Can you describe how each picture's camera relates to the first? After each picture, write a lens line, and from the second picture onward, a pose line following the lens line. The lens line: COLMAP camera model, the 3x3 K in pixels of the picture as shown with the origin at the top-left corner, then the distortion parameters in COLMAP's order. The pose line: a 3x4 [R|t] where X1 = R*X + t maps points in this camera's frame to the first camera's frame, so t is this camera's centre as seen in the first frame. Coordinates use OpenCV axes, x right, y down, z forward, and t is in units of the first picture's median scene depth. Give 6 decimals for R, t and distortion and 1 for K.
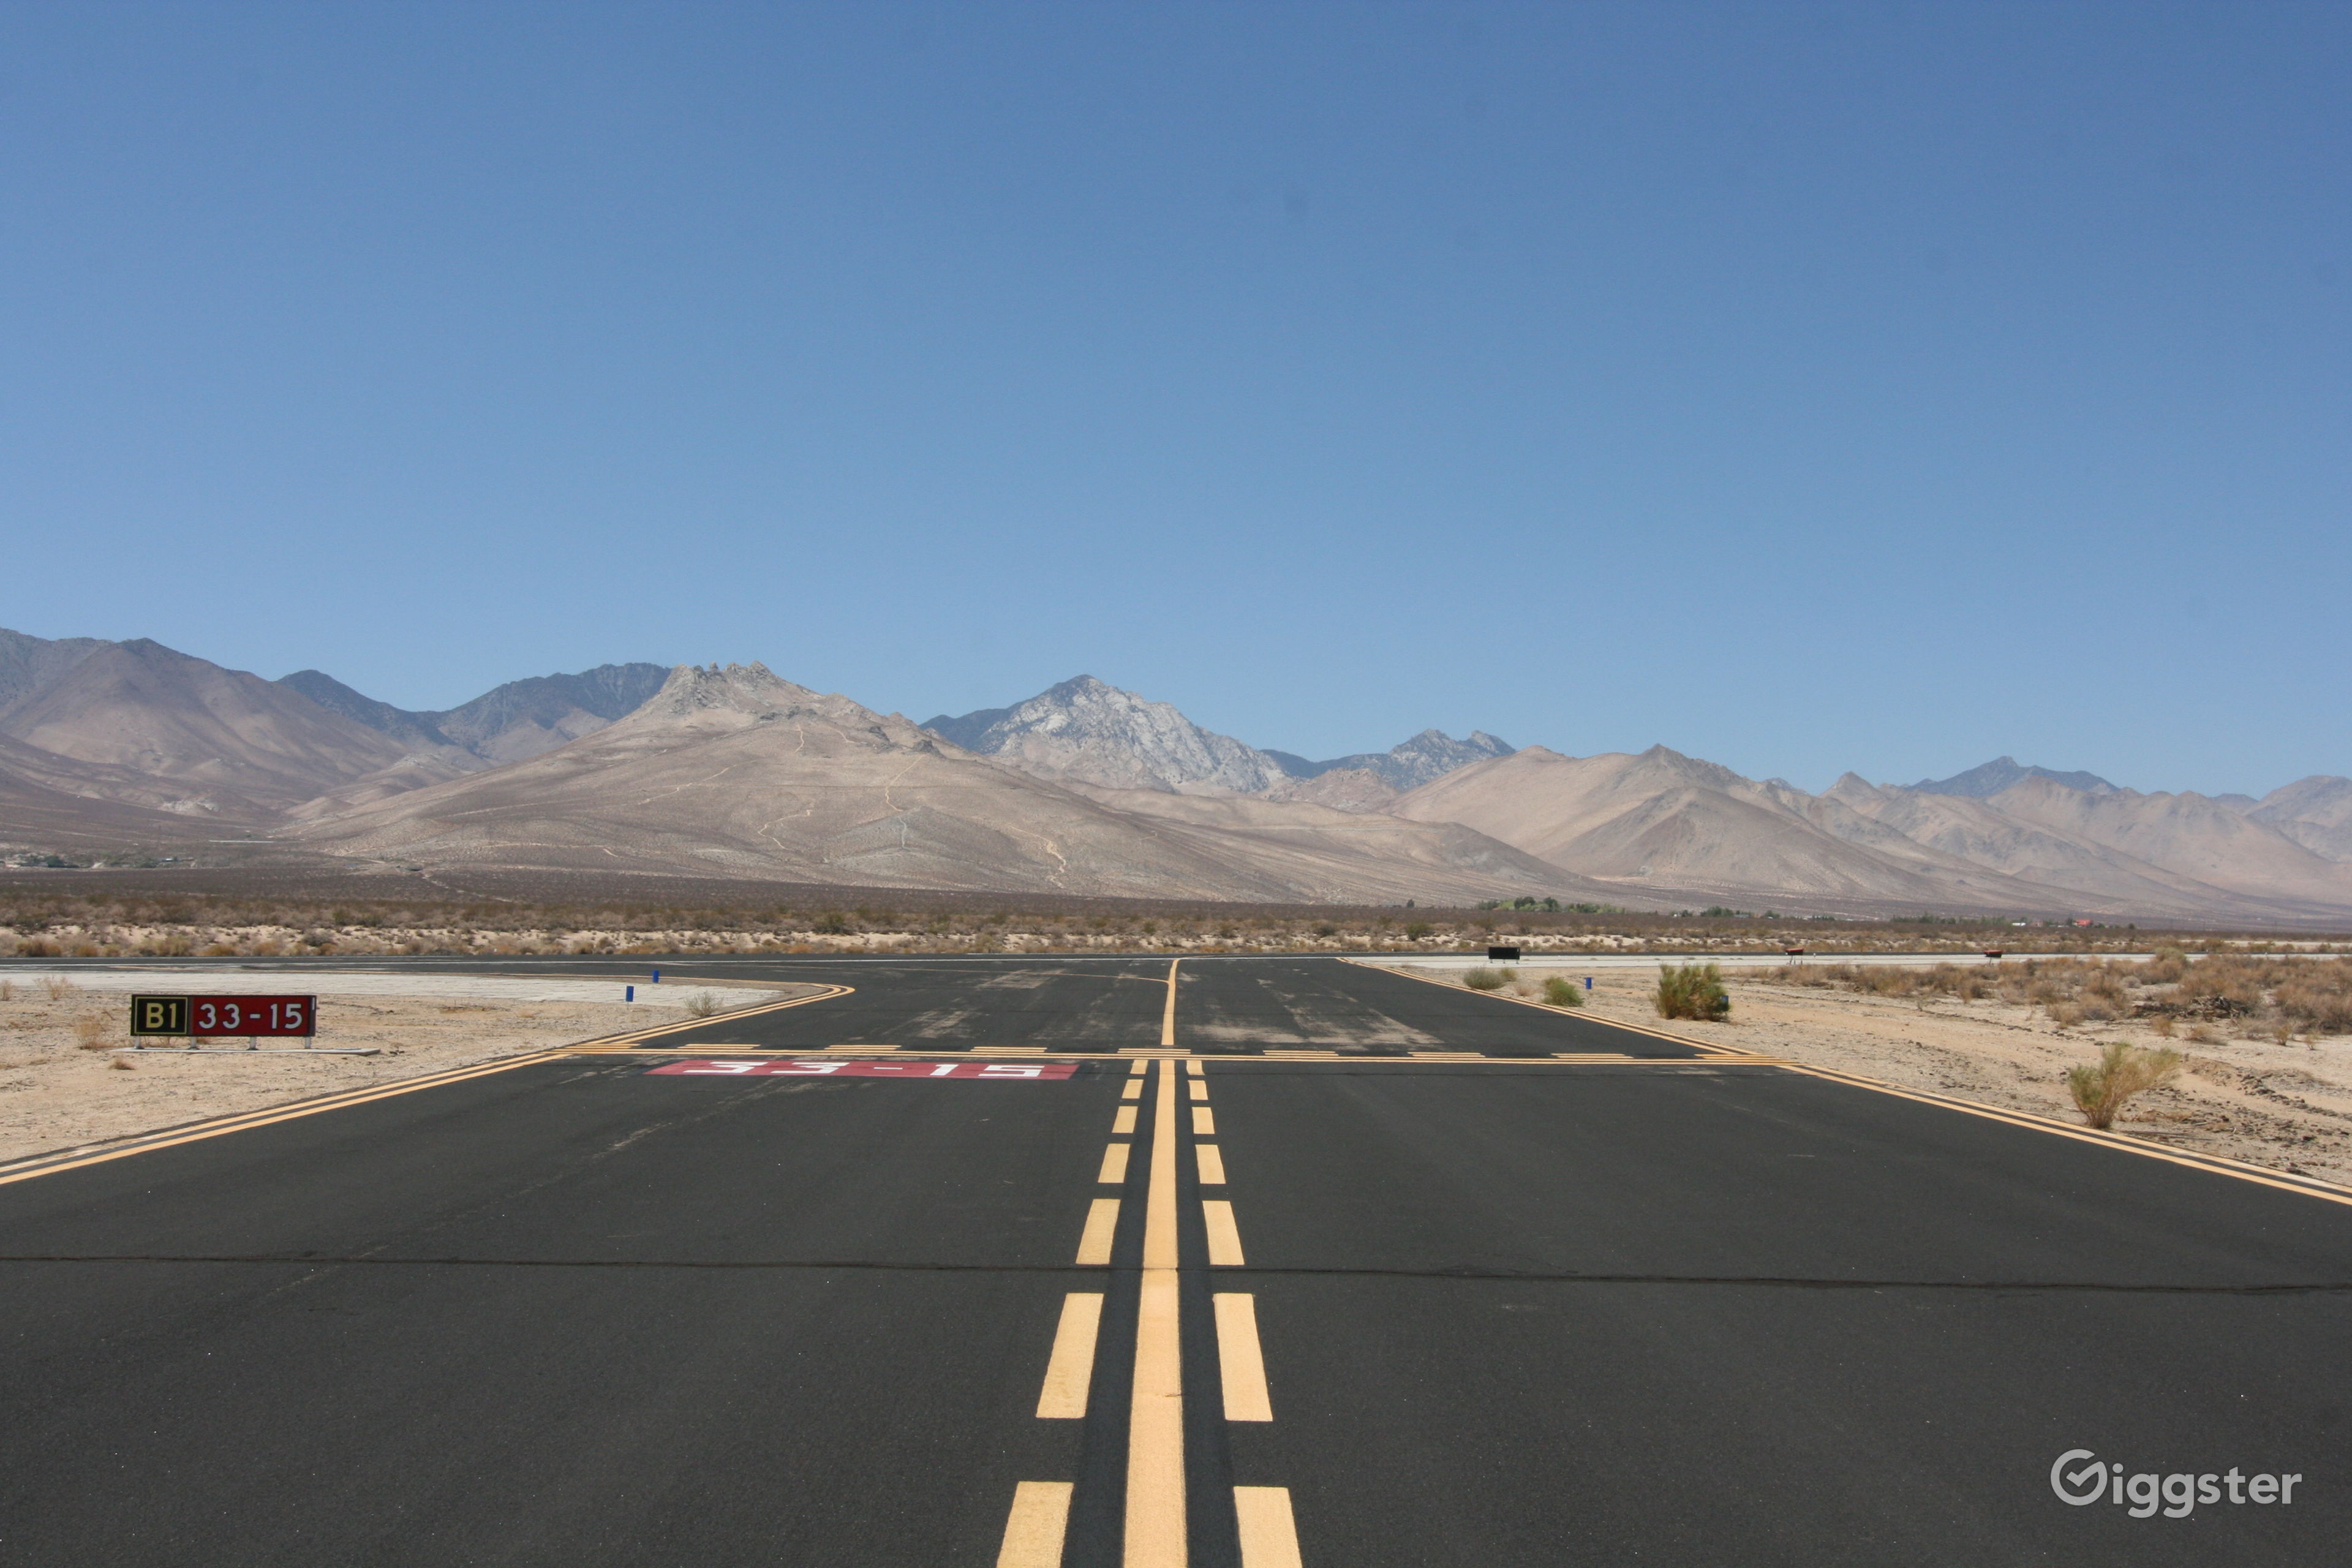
lens RADIAL K [[2463.5, 0, 1179.7], [0, 2463.5, 775.2], [0, 0, 1]] dist [0.000043, 0.000000]
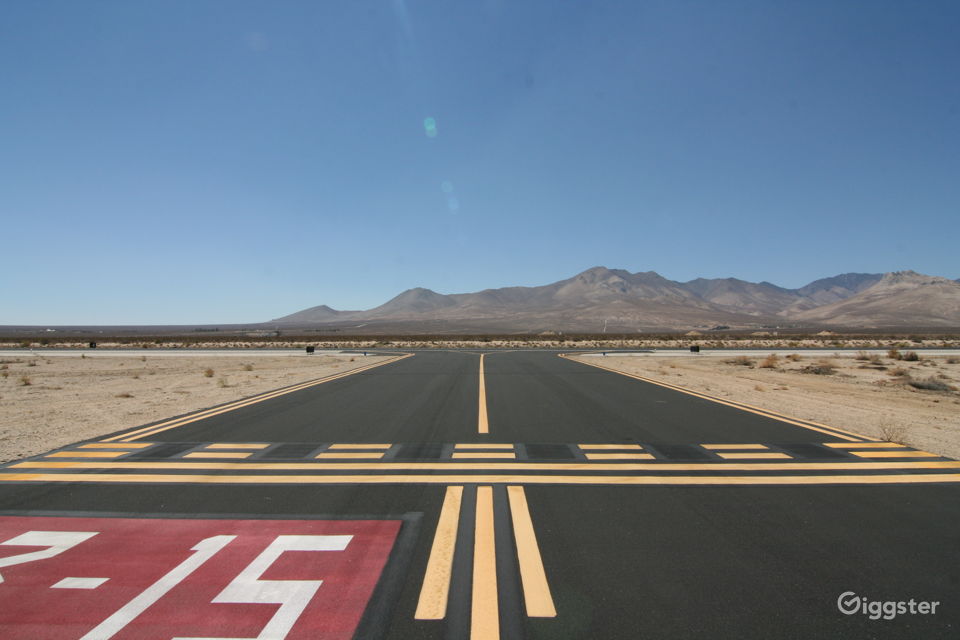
lens RADIAL K [[542.6, 0, 481.1], [0, 542.6, 314.0], [0, 0, 1]] dist [-0.008404, -0.009860]
pose [[0.701841, -0.039466, -0.711240, -0.044627], [0.048172, 0.998808, -0.007888, -0.002940], [0.710703, -0.028726, 0.702905, -0.043150]]
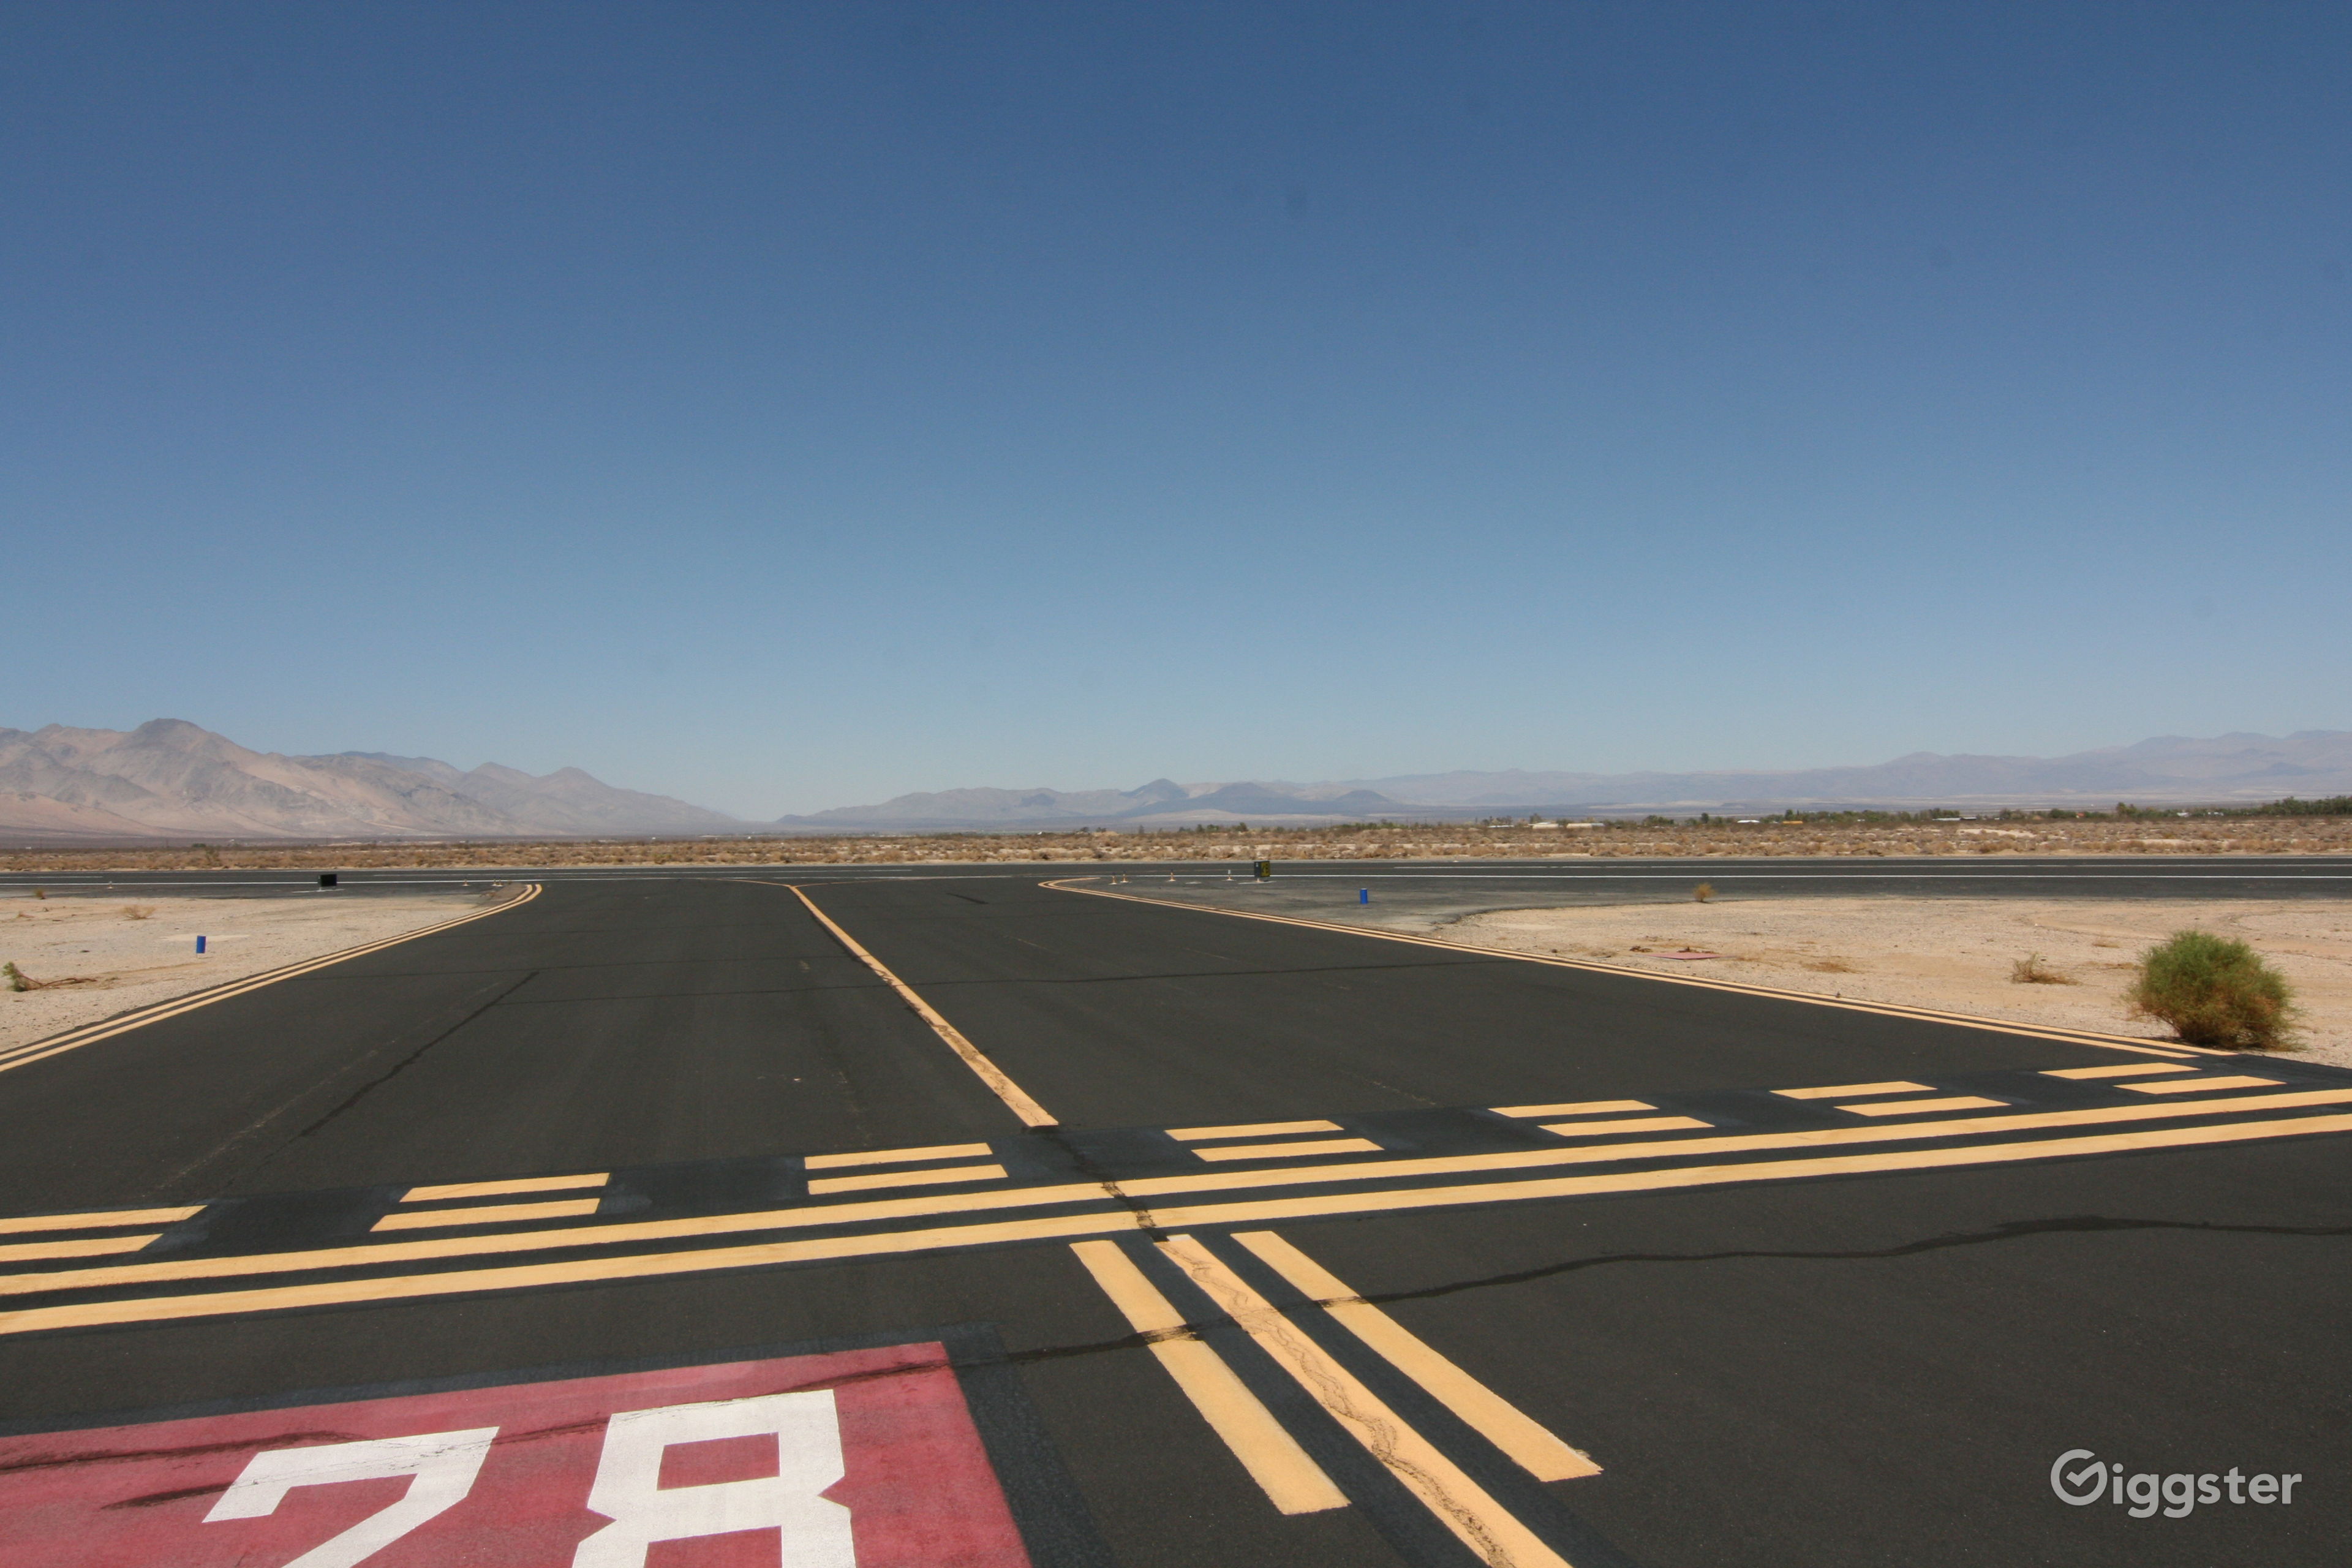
lens RADIAL K [[1691.0, 0, 1185.1], [0, 1691.0, 769.7], [0, 0, 1]] dist [-0.009676, -0.003595]
pose [[0.503800, 0.006382, 0.863797, 0.020640], [-0.025093, 0.999659, 0.007249, 0.000723], [-0.863456, -0.025327, 0.503788, 0.007970]]
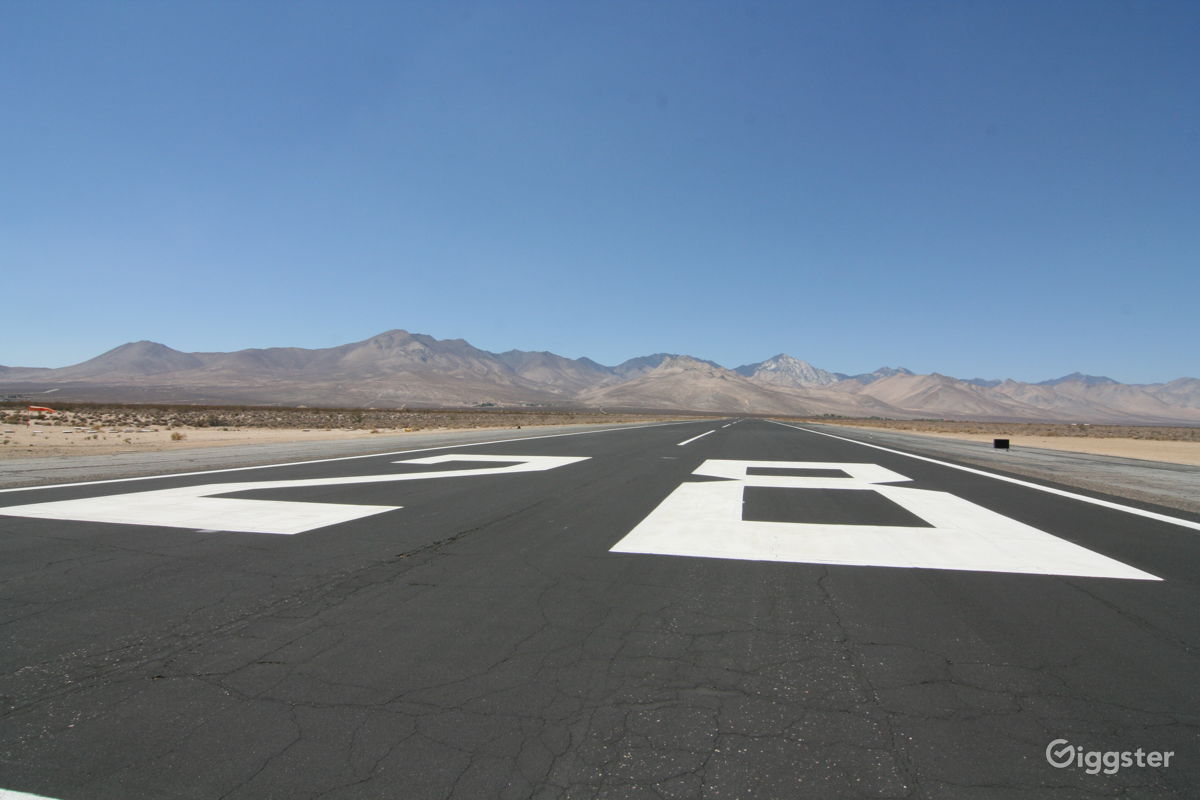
lens RADIAL K [[678.3, 0, 601.0], [0, 678.3, 391.3], [0, 0, 1]] dist [-0.008404, -0.009860]
pose [[0.950218, -0.003828, -0.311562, 0.040194], [0.009212, 0.999833, 0.015808, -0.004989], [0.311449, -0.017891, 0.950094, -0.100931]]
